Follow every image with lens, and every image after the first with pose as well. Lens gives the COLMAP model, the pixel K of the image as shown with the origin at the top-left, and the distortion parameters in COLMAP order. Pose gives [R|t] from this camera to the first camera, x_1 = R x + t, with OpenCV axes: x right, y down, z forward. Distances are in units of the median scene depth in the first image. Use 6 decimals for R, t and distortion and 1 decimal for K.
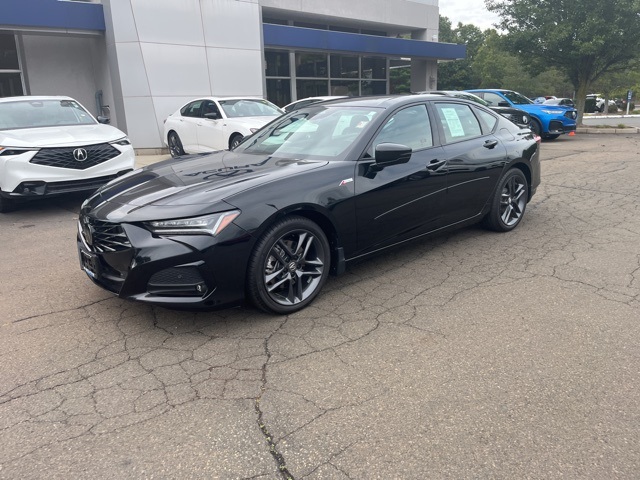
lens RADIAL K [[483.5, 0, 317.9], [0, 483.5, 232.6], [0, 0, 1]] dist [0.073198, -0.092007]
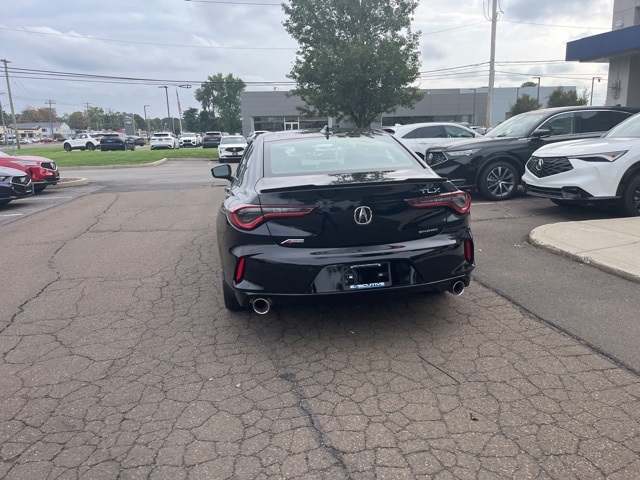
lens RADIAL K [[483.5, 0, 317.2], [0, 483.5, 239.0], [0, 0, 1]] dist [0.073198, -0.092007]
pose [[-0.537657, 0.227827, -0.811800, 1.101621], [-0.164307, 0.916035, 0.365901, -0.491693], [0.826999, 0.330114, -0.455079, 1.708643]]
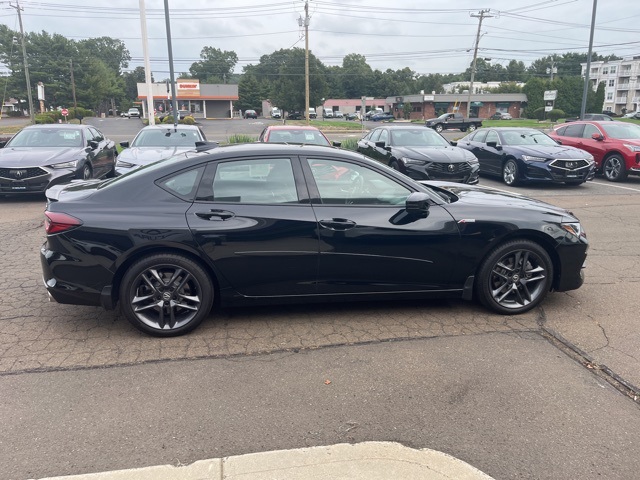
lens RADIAL K [[483.5, 0, 318.9], [0, 483.5, 234.6], [0, 0, 1]] dist [0.073198, -0.092007]
pose [[-0.851828, -0.094309, 0.515262, -0.470201], [0.158794, 0.890881, 0.425577, -0.568512], [-0.499173, 0.444339, -0.743901, 1.931567]]
